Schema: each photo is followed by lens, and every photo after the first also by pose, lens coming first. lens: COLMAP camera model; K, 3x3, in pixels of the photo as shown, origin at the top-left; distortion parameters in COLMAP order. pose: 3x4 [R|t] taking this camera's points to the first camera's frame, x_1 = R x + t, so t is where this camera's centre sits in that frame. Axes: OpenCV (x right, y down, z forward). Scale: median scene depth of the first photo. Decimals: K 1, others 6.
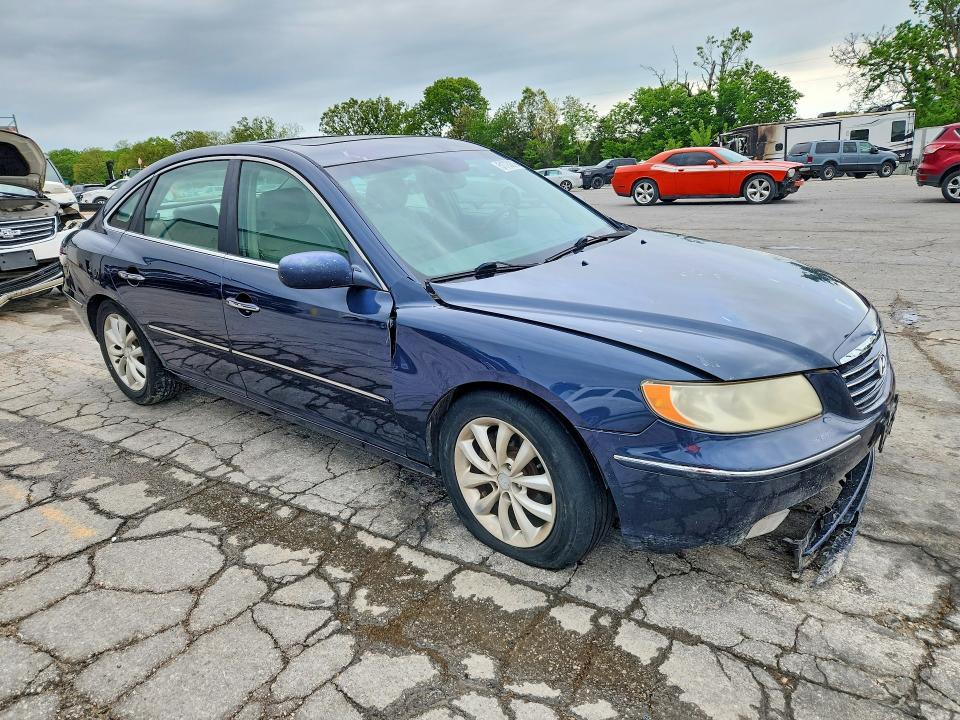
lens RADIAL K [[660.4, 0, 477.5], [0, 660.4, 360.6], [0, 0, 1]] dist [0.047636, -0.032875]
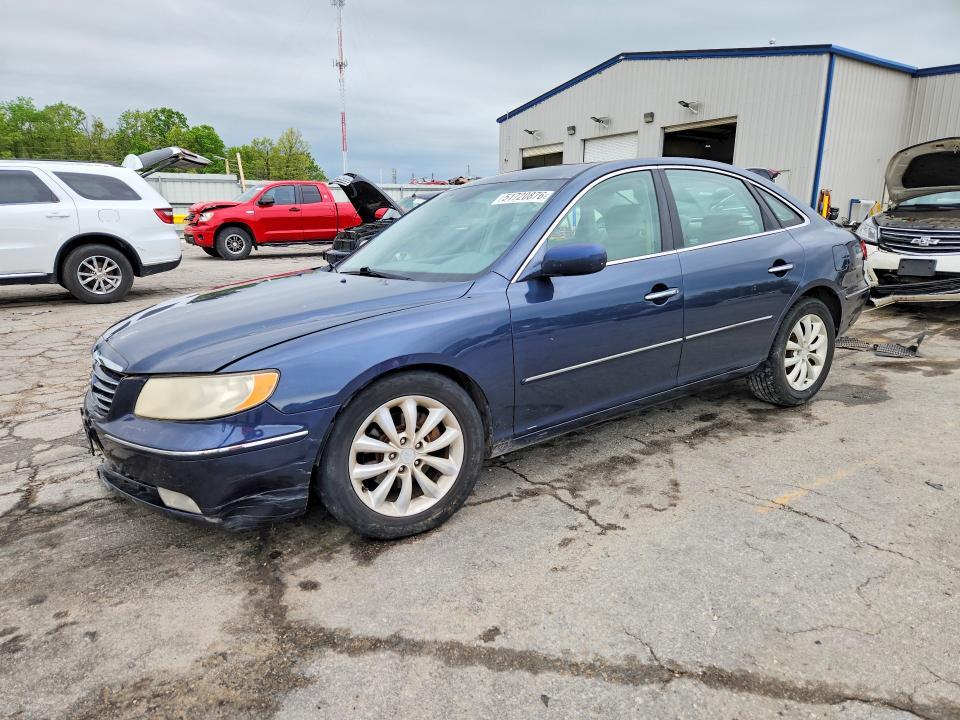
lens RADIAL K [[648.7, 0, 450.9], [0, 648.7, 360.8], [0, 0, 1]] dist [0.040910, -0.003810]
pose [[-0.323403, 0.273040, -0.906013, 1.575116], [-0.253502, 0.897469, 0.360952, -0.657657], [0.911673, 0.346409, -0.221028, 1.989309]]
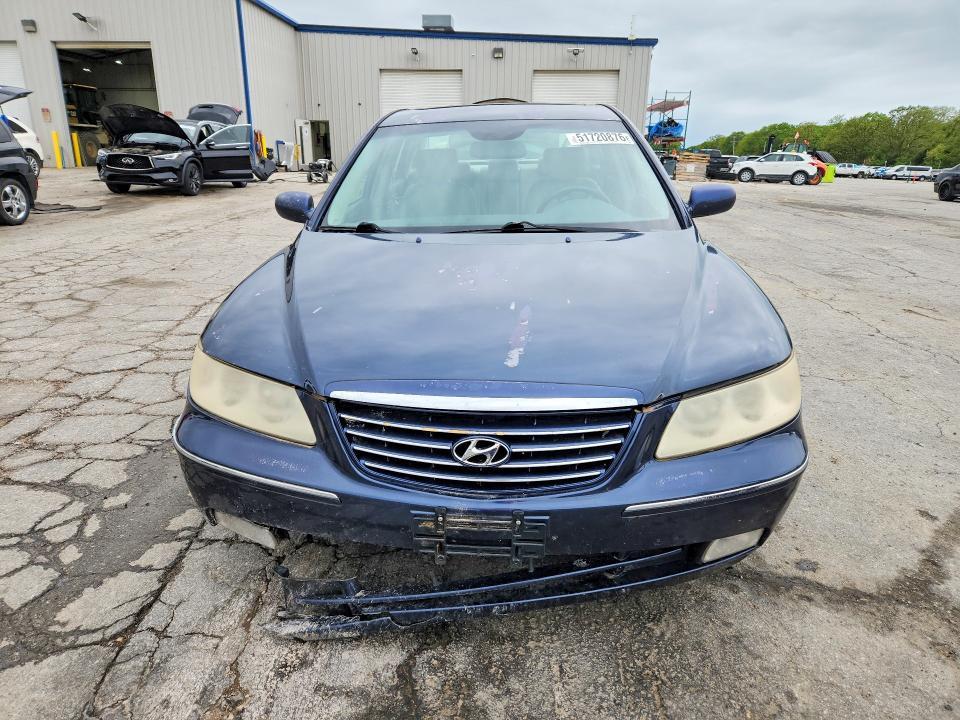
lens RADIAL K [[660.4, 0, 477.5], [0, 660.4, 360.6], [0, 0, 1]] dist [0.047636, -0.032875]
pose [[0.557065, 0.315031, -0.768397, 1.191038], [-0.289670, 0.940856, 0.175734, -0.214492], [0.778312, 0.124686, 0.615372, 0.632658]]
